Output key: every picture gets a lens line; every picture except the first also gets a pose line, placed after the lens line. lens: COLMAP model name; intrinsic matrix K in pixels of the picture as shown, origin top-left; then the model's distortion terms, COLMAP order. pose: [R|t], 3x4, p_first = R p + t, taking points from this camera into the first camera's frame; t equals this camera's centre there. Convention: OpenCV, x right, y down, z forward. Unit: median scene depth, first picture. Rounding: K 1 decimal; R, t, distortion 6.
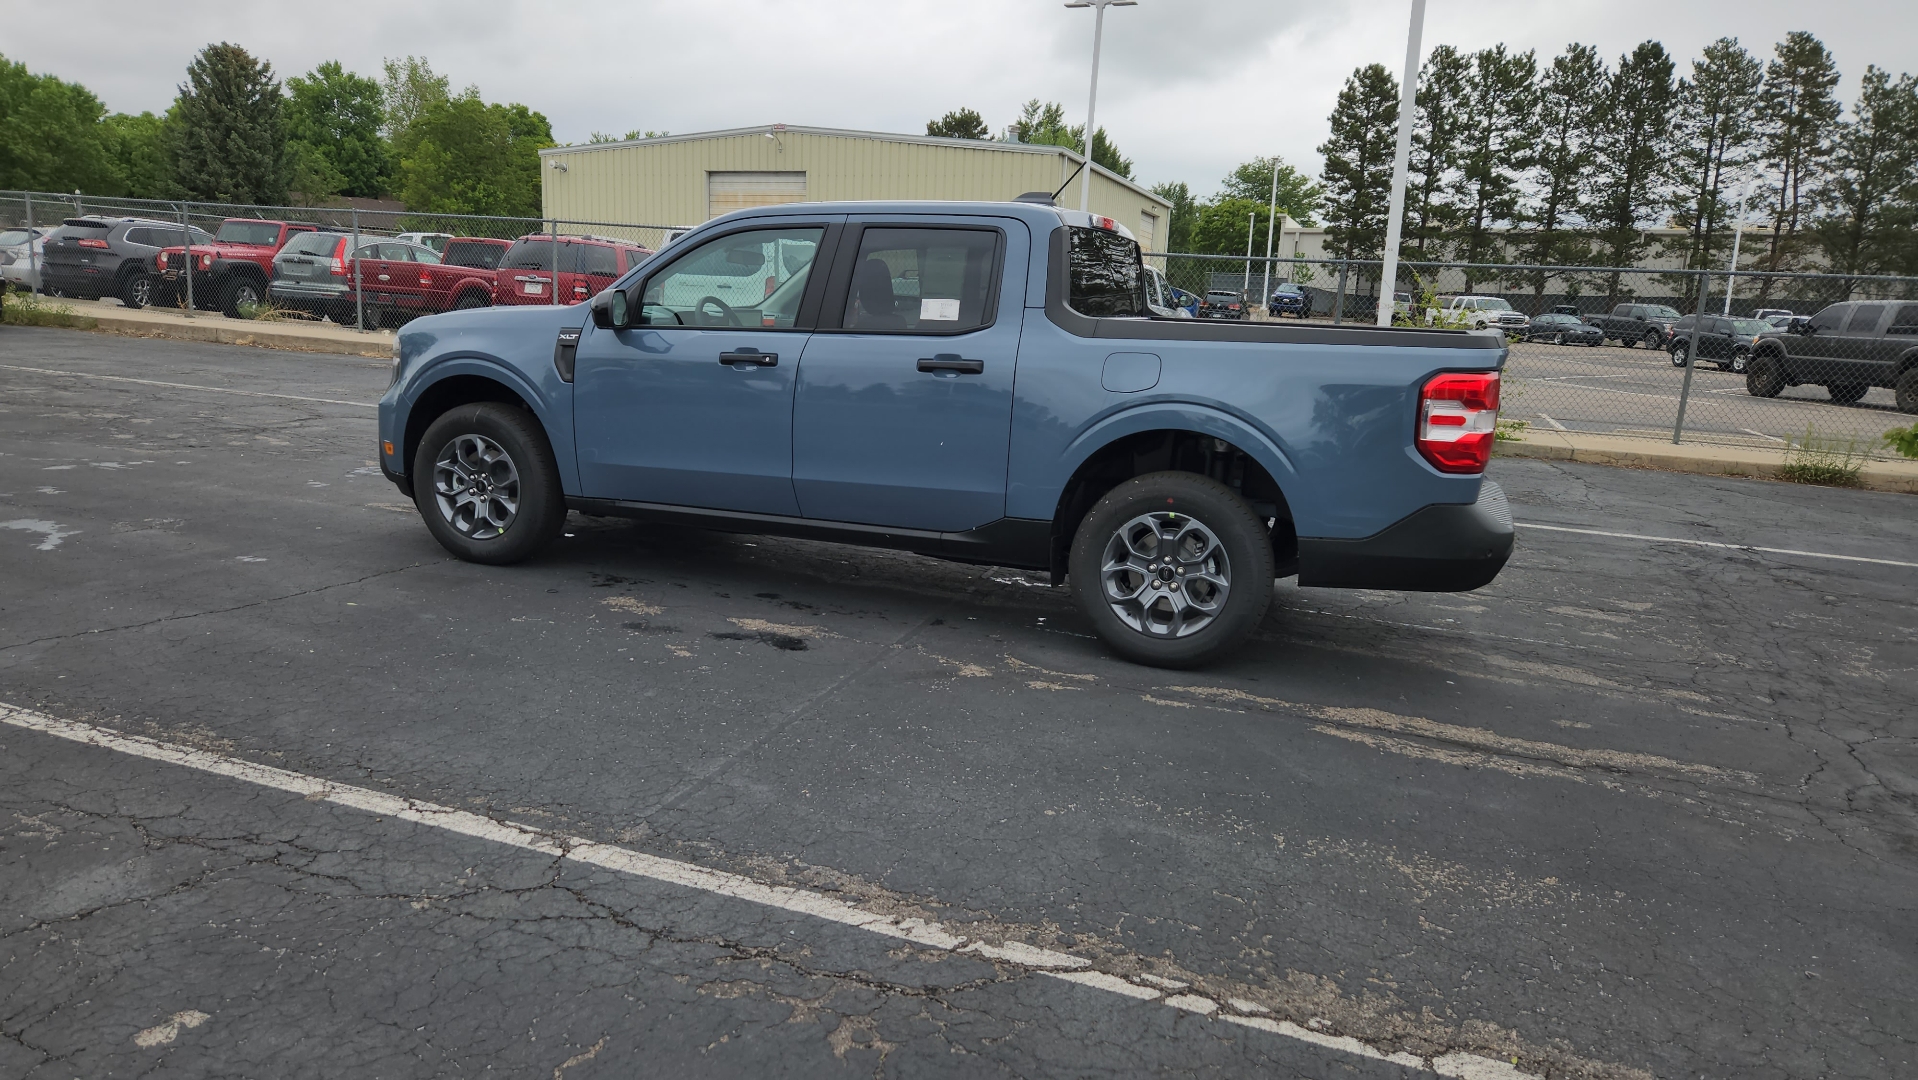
lens RADIAL K [[1279.2, 0, 922.0], [0, 1279.2, 544.7], [0, 0, 1]] dist [0.077085, -0.061968]
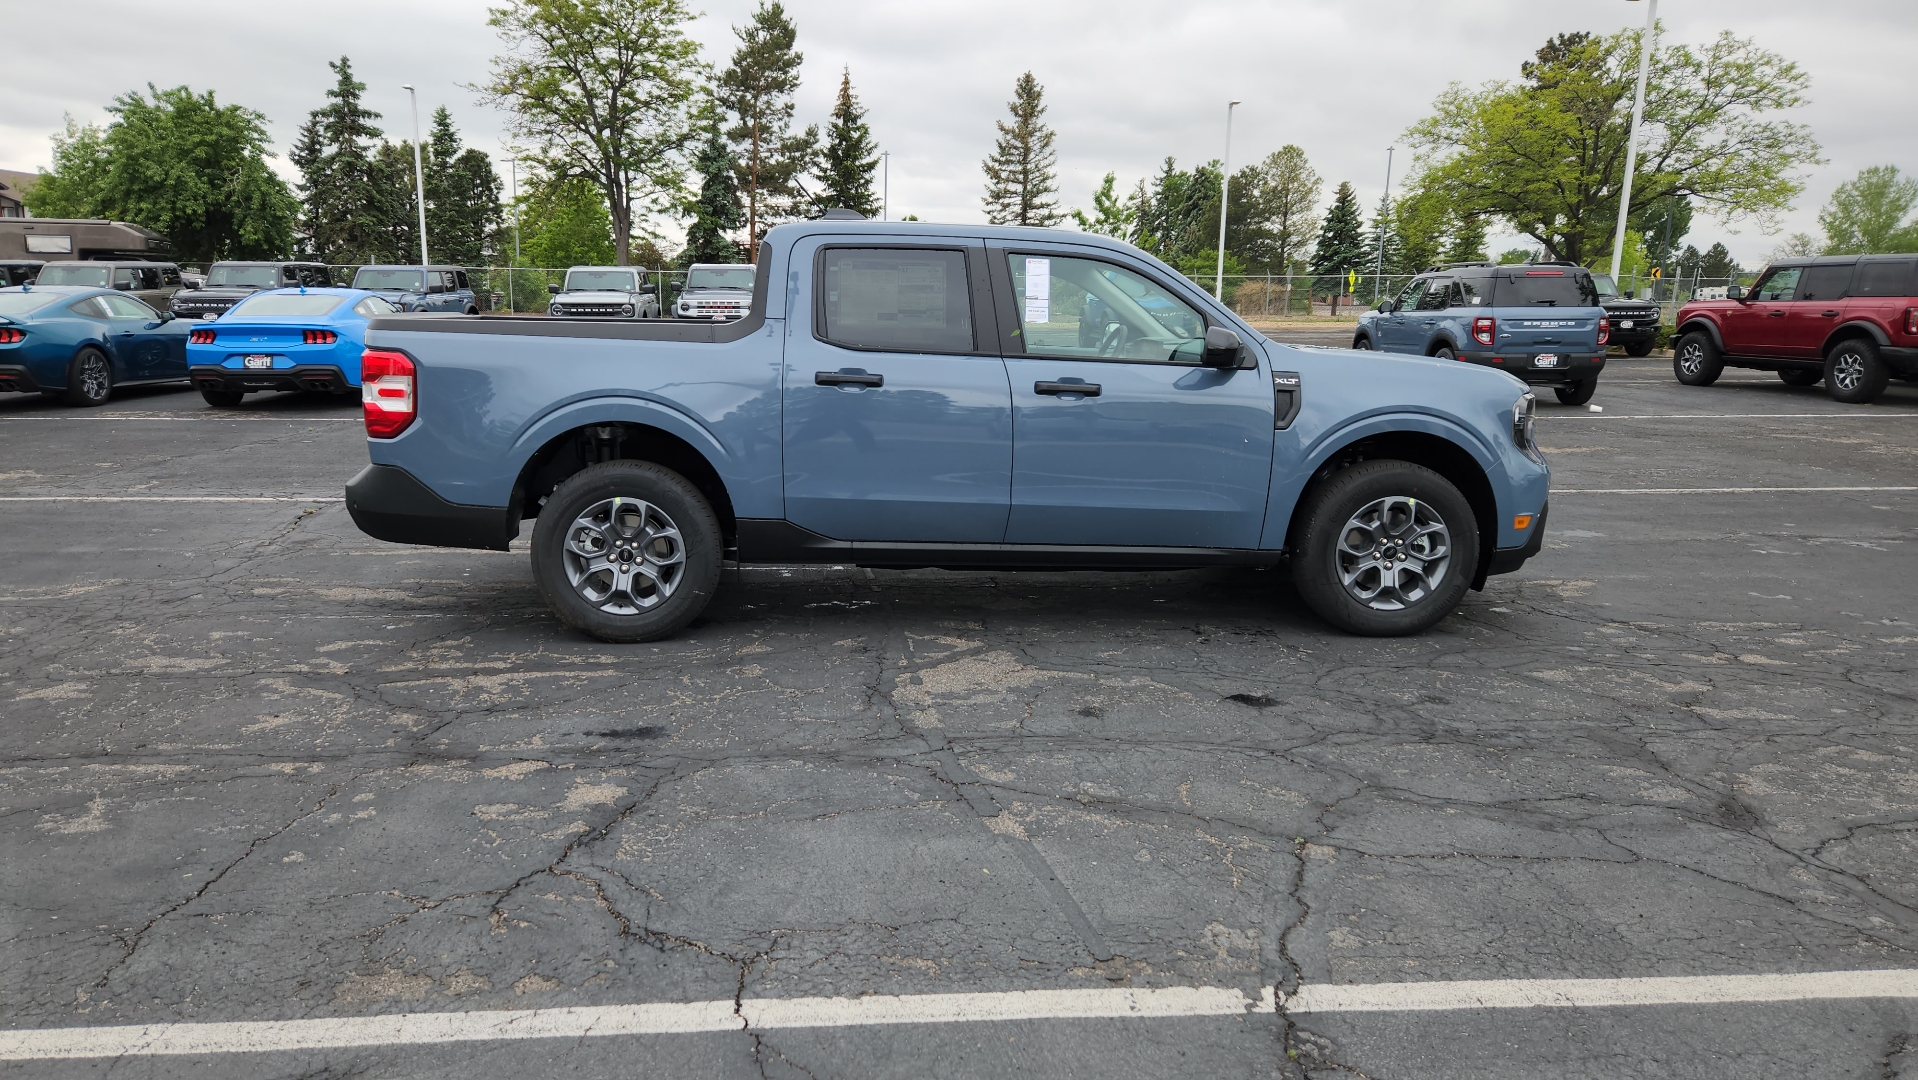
lens RADIAL K [[1277.0, 0, 922.8], [0, 1277.0, 522.1], [0, 0, 1]] dist [0.075234, -0.058041]
pose [[-0.902449, 0.014257, -0.430561, 0.542568], [-0.136649, 0.938366, 0.317484, -0.423411], [0.408550, 0.345348, -0.844879, 2.251817]]
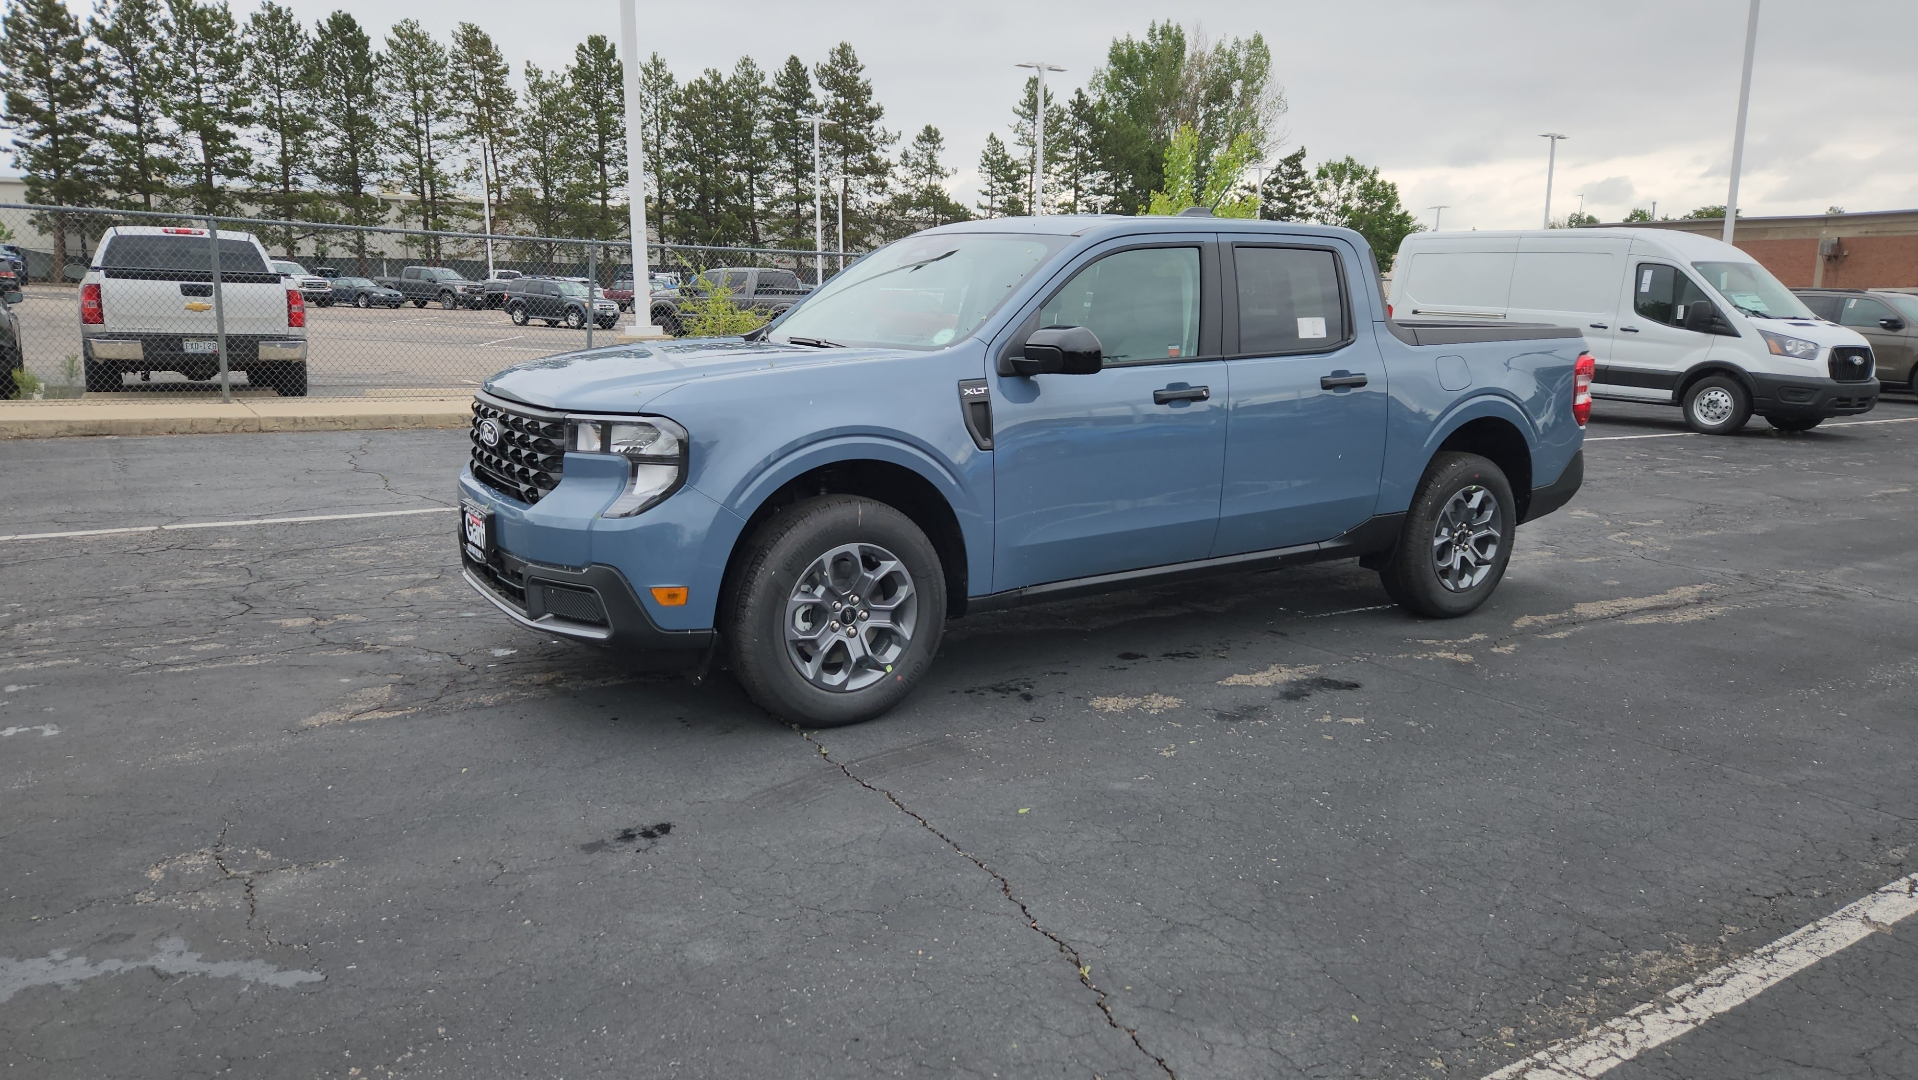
lens RADIAL K [[1280.4, 0, 929.3], [0, 1280.4, 514.0], [0, 0, 1]] dist [0.074249, -0.058452]
pose [[0.582596, -0.171029, 0.794564, -1.013435], [0.164326, 0.982206, 0.090930, -0.183086], [-0.795977, 0.077592, 0.600334, 0.643319]]
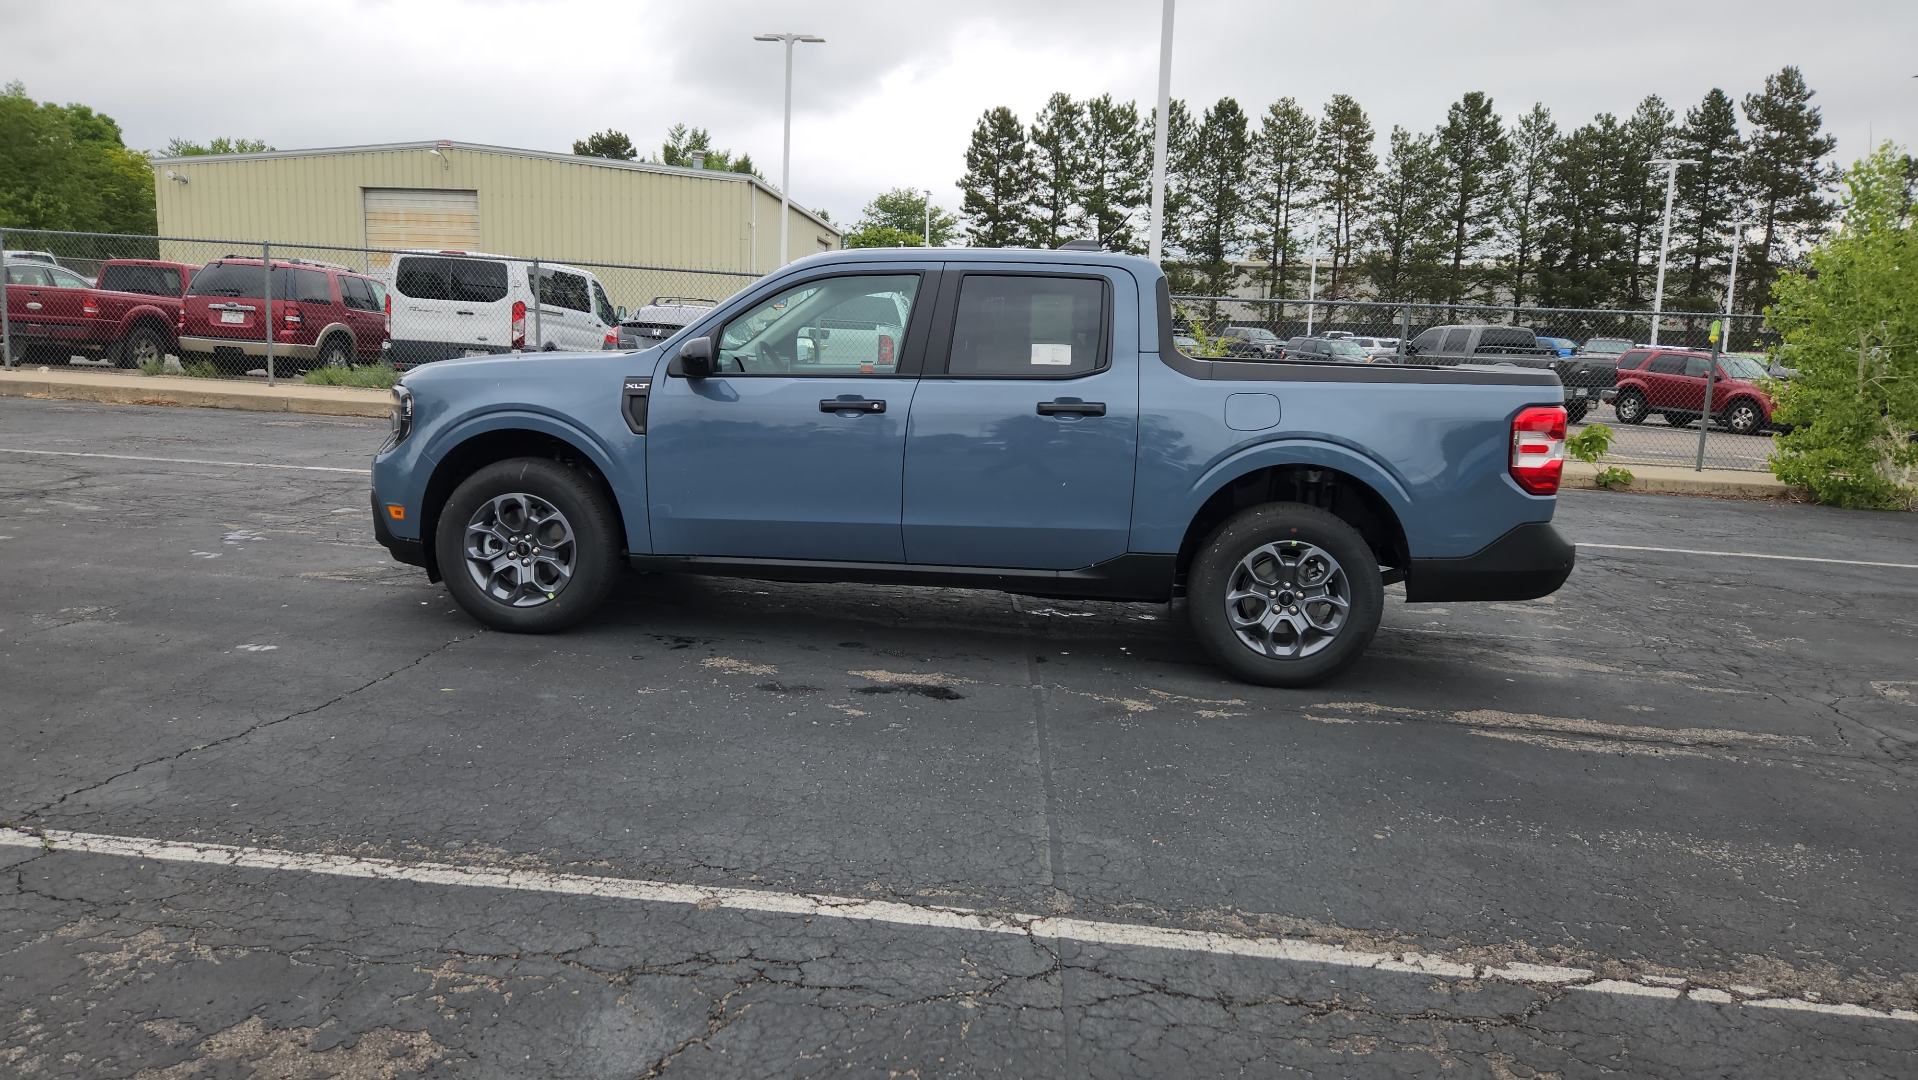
lens RADIAL K [[1279.2, 0, 923.3], [0, 1279.2, 505.6], [0, 0, 1]] dist [0.077085, -0.061968]
pose [[0.961142, -0.043945, 0.272535, -0.373620], [0.056341, 0.997695, -0.037824, -0.029818], [-0.270244, 0.051709, 0.961402, 0.045442]]
